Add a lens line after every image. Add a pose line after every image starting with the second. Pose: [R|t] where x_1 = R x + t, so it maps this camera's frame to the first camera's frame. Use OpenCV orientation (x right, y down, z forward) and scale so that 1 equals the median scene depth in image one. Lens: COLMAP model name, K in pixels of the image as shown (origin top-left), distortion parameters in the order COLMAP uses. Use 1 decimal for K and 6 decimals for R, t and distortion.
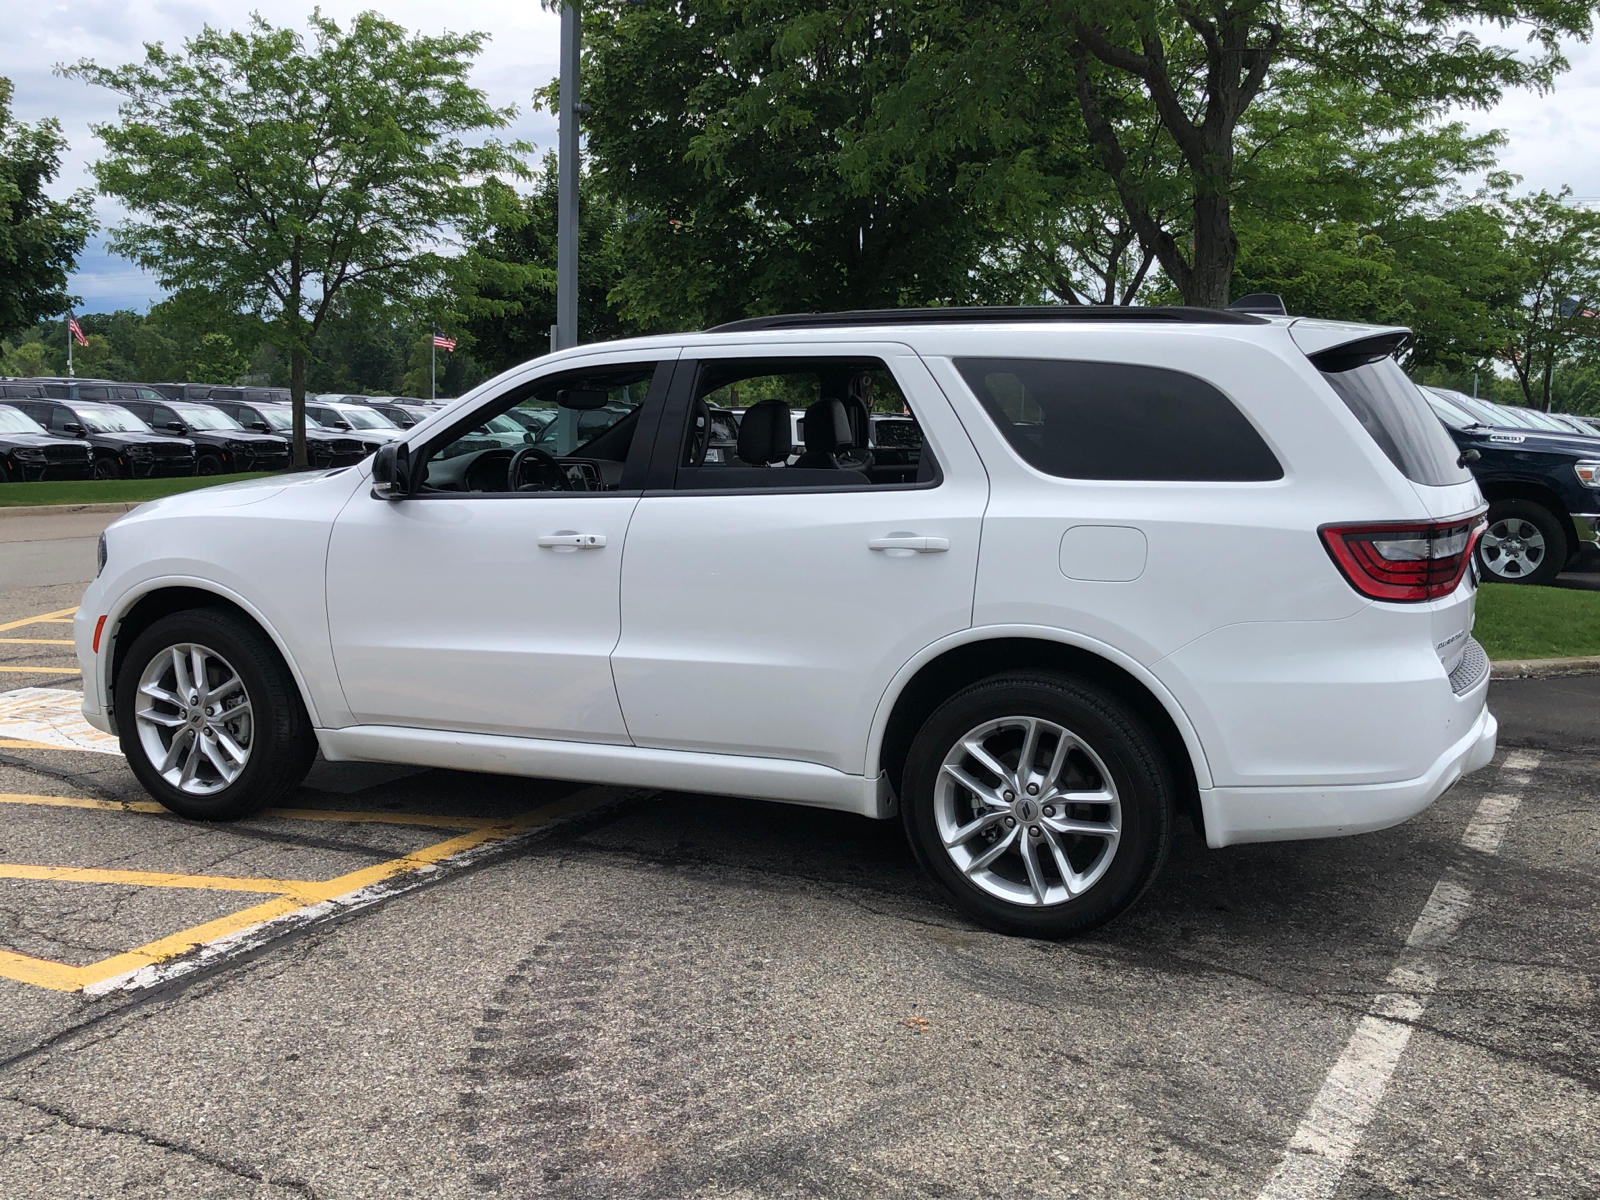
lens RADIAL K [[1671.5, 0, 791.9], [0, 1671.5, 589.8], [0, 0, 1]] dist [0.007372, 0.000000]
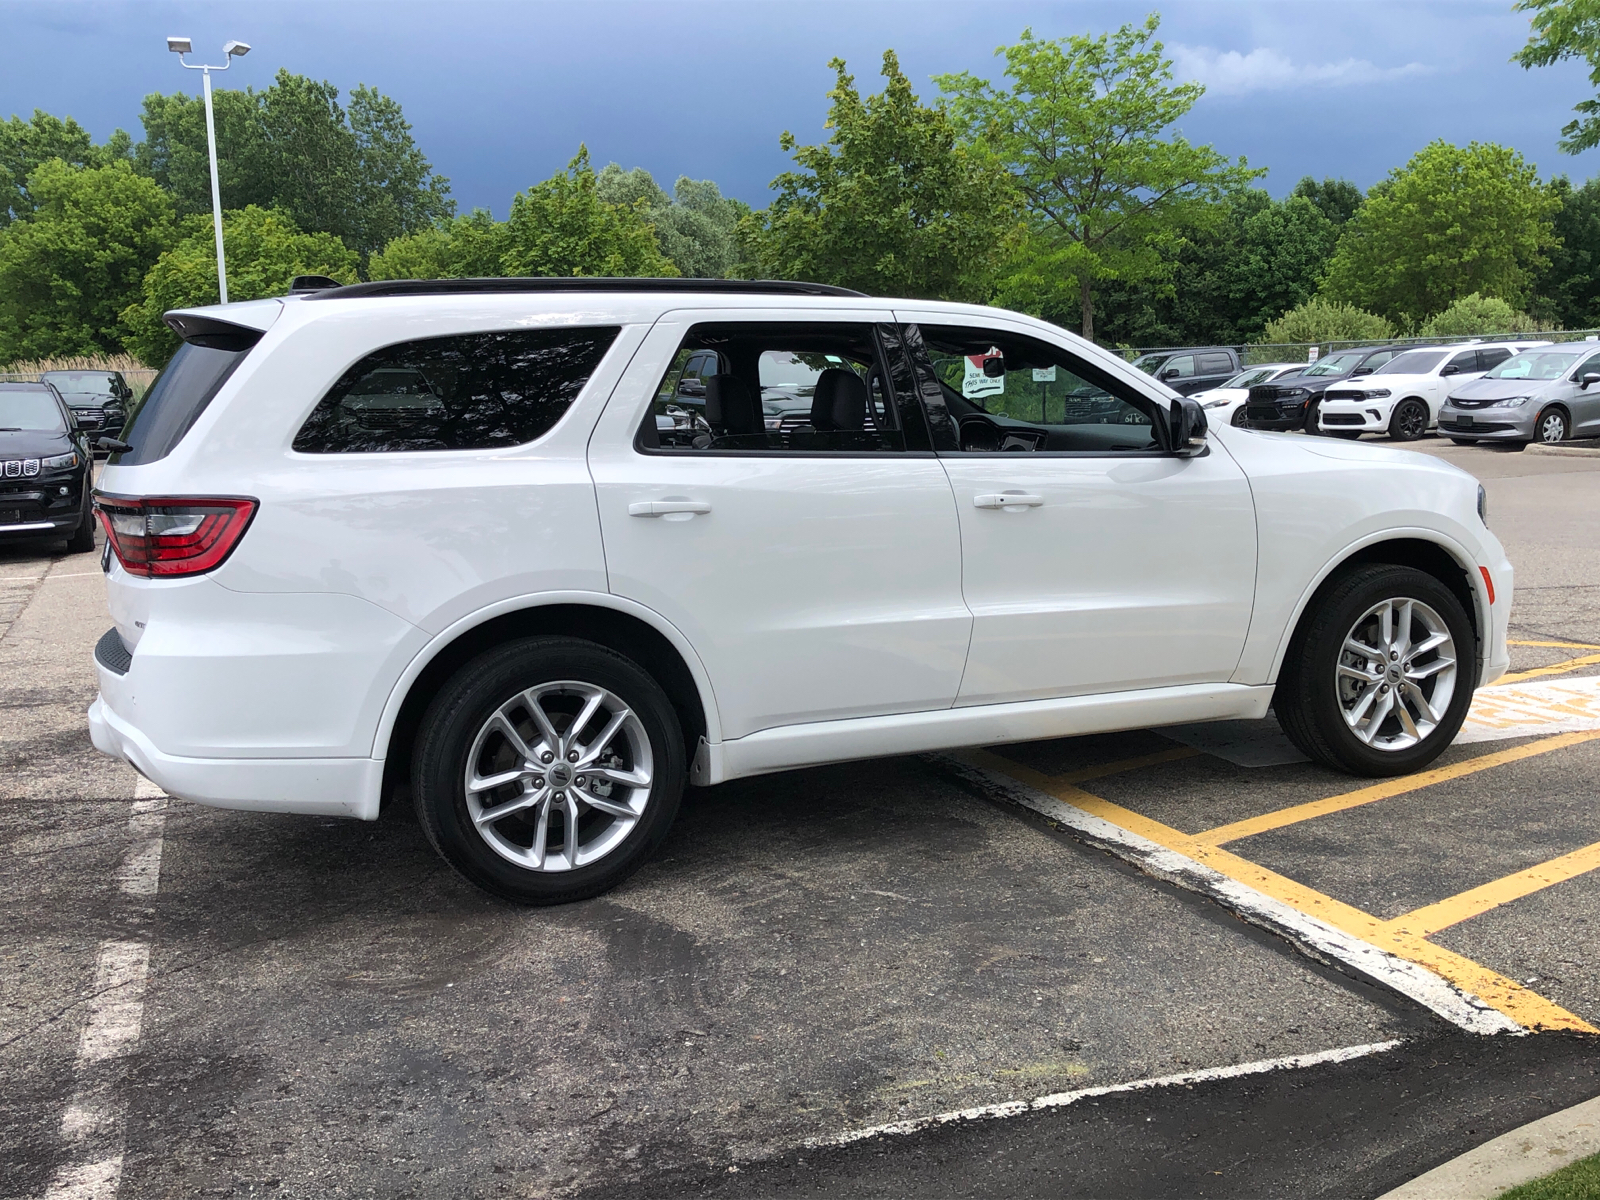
lens RADIAL K [[1671.5, 0, 806.0], [0, 1671.5, 593.2], [0, 0, 1]] dist [0.007372, 0.000000]
pose [[-0.677885, 0.103555, -0.727838, 0.913699], [-0.060428, 0.978831, 0.195546, -0.224619], [0.732681, 0.176539, -0.657277, 2.107892]]
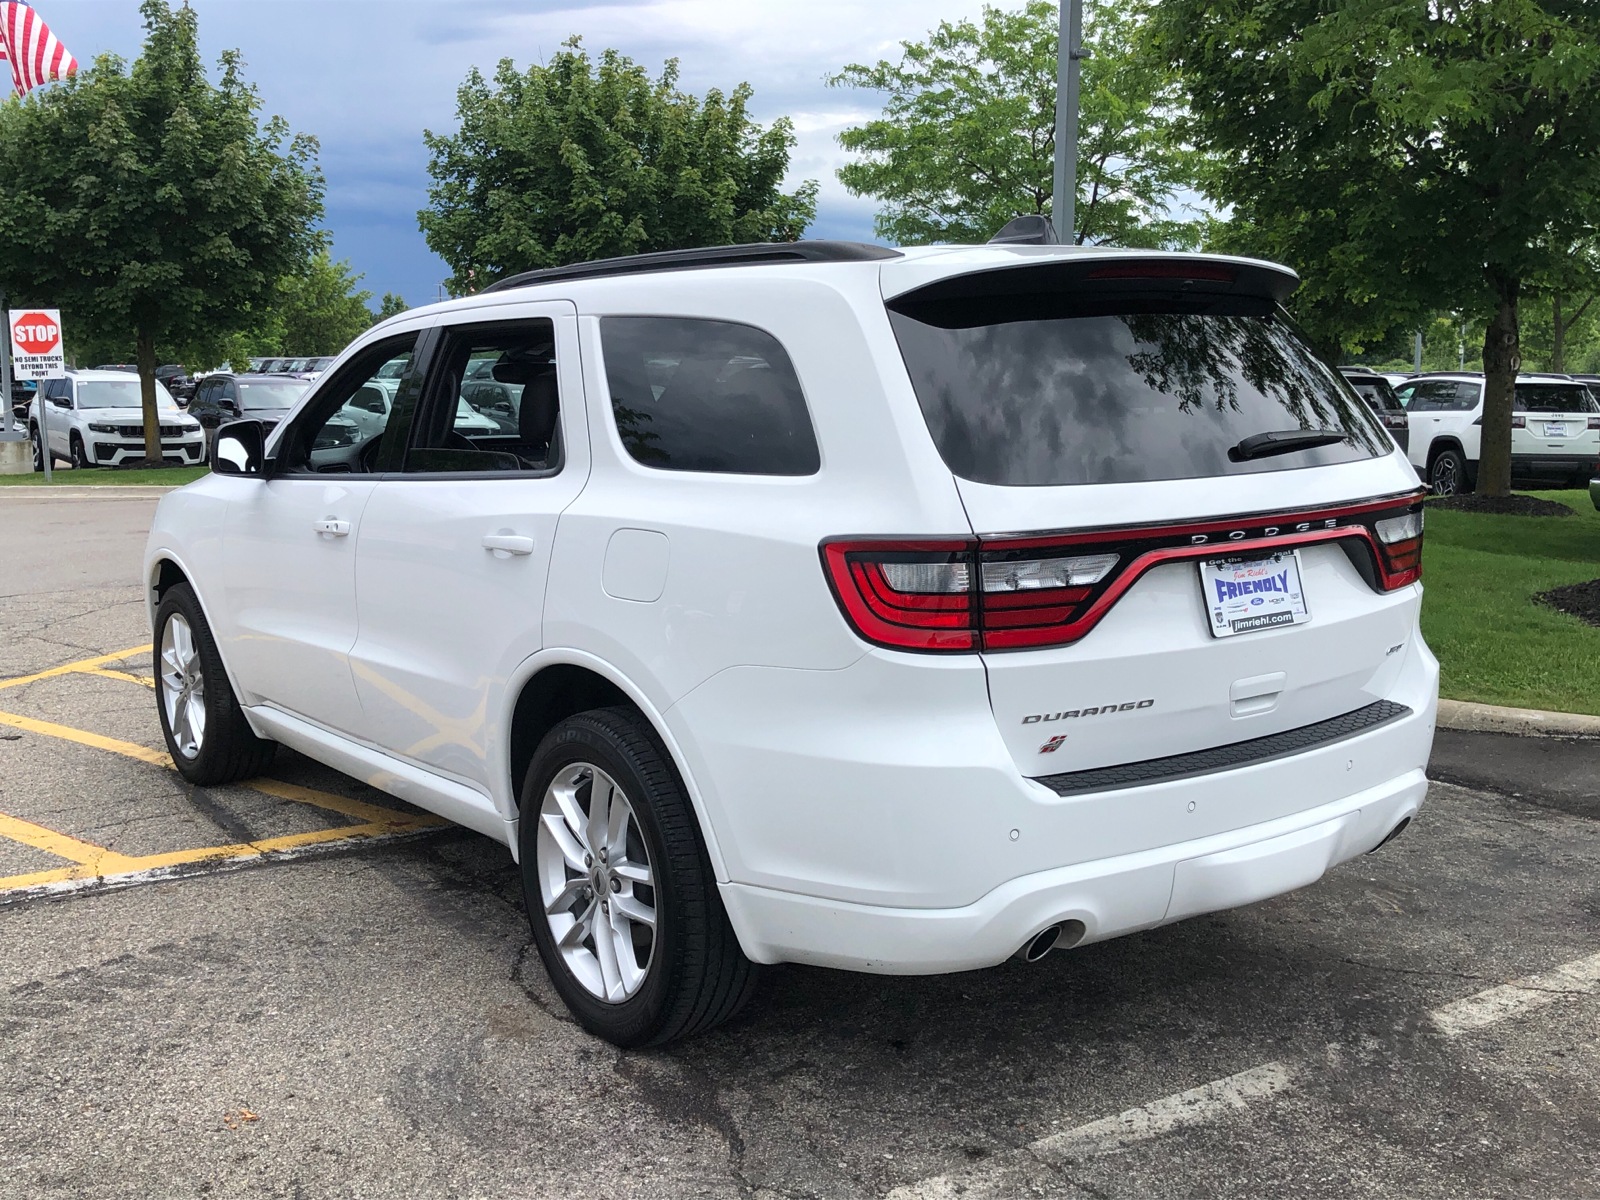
lens RADIAL K [[1671.5, 0, 799.4], [0, 1671.5, 599.0], [0, 0, 1]] dist [0.007372, 0.000000]
pose [[0.867869, 0.048453, -0.494424, 0.618261], [-0.037969, 0.998791, 0.031231, -0.032107], [0.495339, -0.008332, 0.868660, 0.354122]]
